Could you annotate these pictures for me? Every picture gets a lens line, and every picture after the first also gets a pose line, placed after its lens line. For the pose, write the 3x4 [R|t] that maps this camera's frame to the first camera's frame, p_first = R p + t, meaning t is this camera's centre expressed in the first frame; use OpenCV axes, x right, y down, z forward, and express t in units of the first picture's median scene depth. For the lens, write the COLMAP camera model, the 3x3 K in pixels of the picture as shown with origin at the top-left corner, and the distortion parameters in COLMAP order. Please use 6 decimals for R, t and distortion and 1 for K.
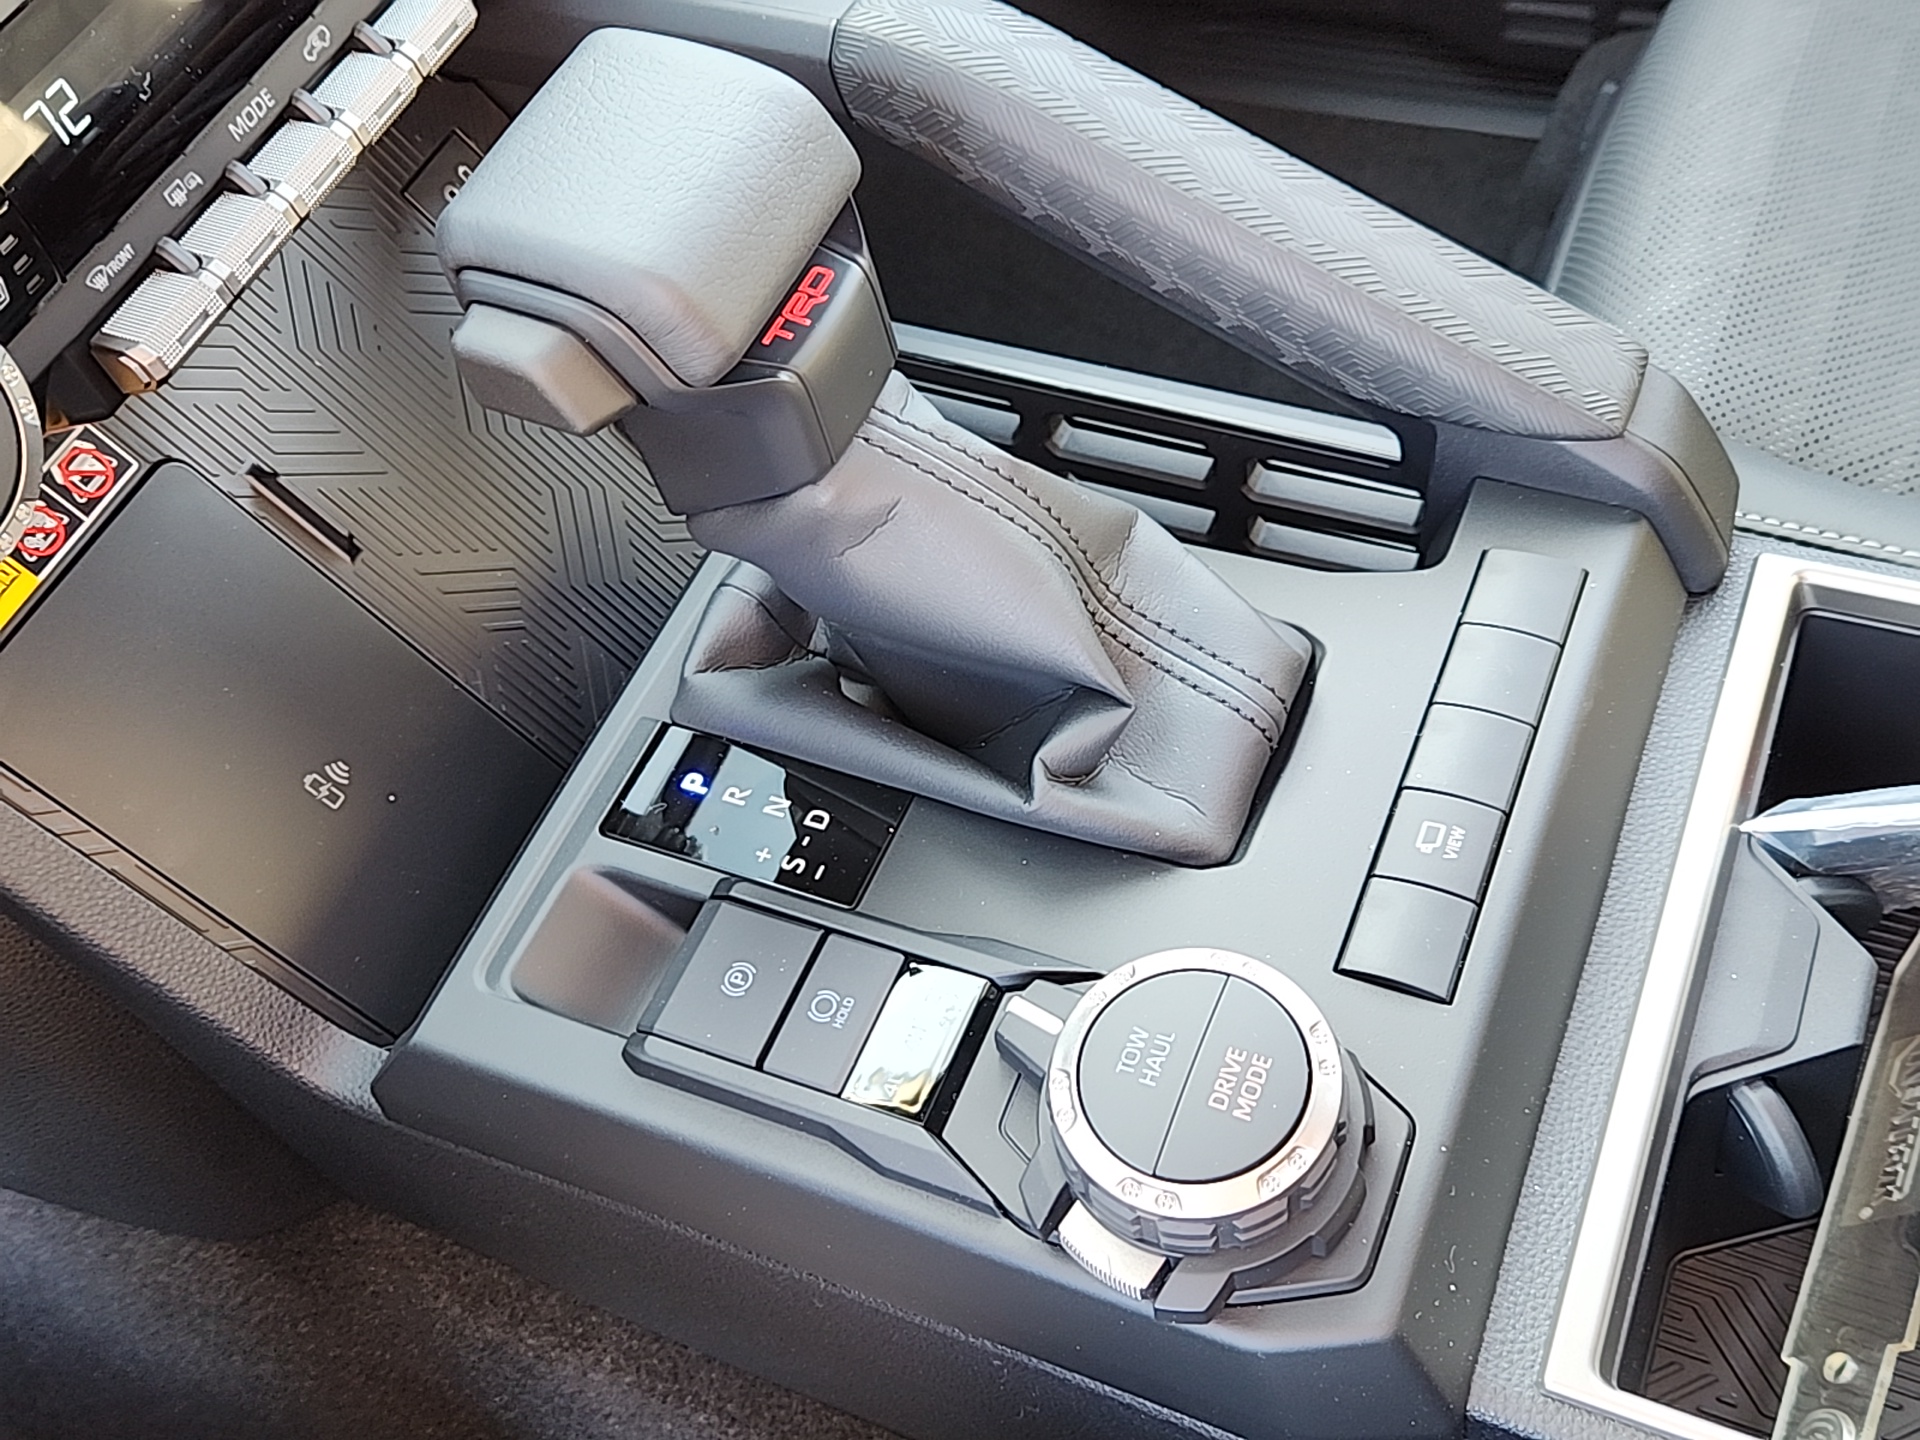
lens RADIAL K [[1916.6, 0, 960.0], [0, 1916.6, 720.0], [0, 0, 1]] dist [0.112535, -0.167464]
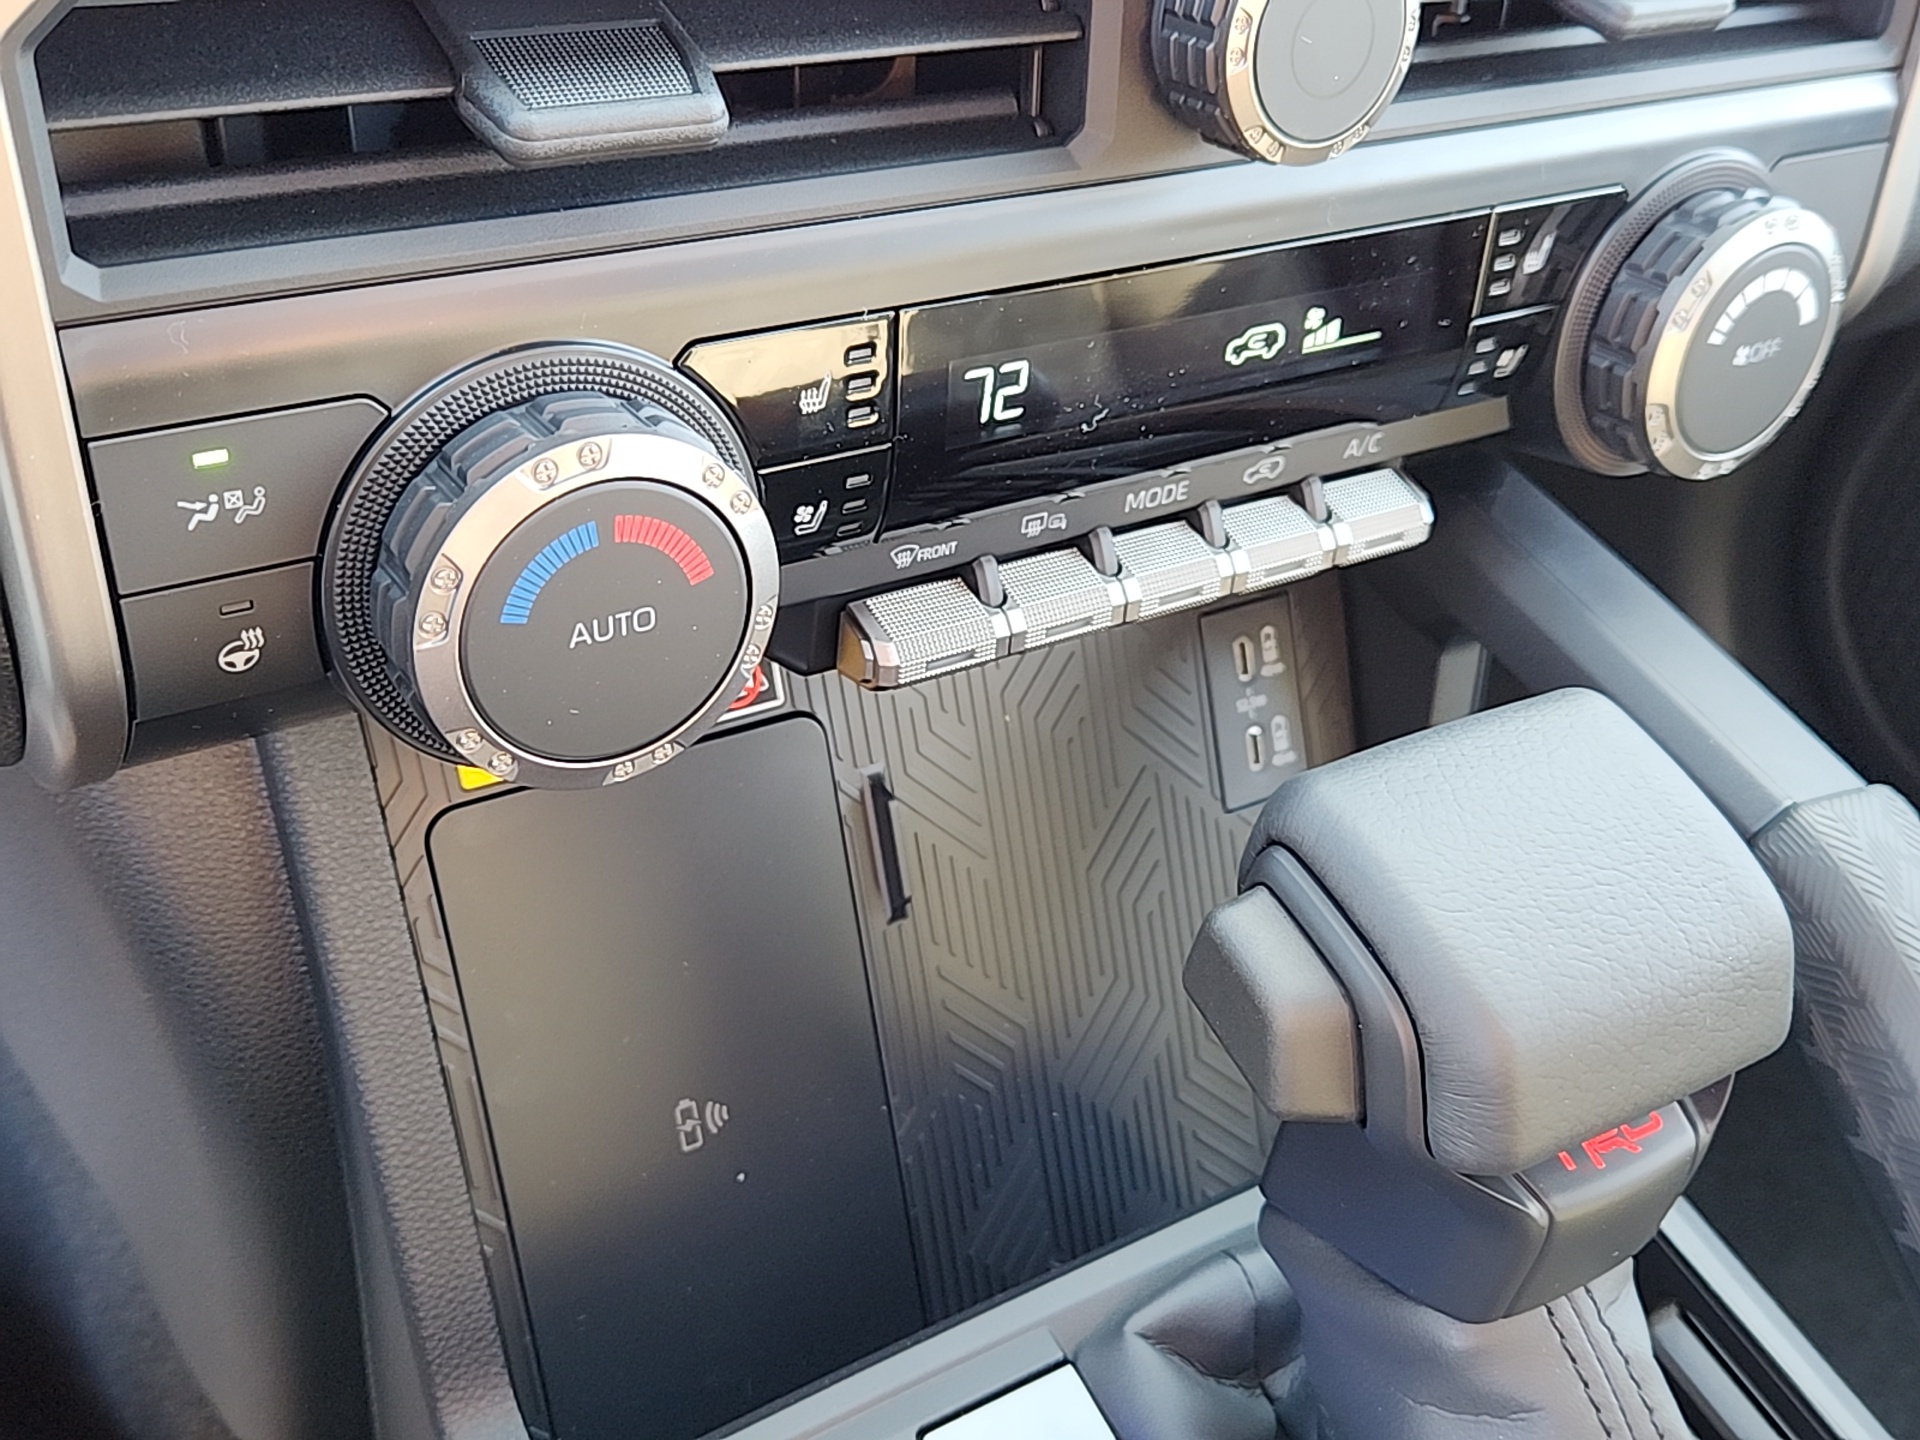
lens RADIAL K [[1938.1, 0, 960.0], [0, 1938.1, 720.0], [0, 0, 1]] dist [0.086393, -0.143416]
pose [[0.764552, 0.603442, -0.226536, -0.178354], [-0.635469, 0.764505, -0.108215, -0.090145], [0.107886, 0.226693, 0.967973, 0.194260]]
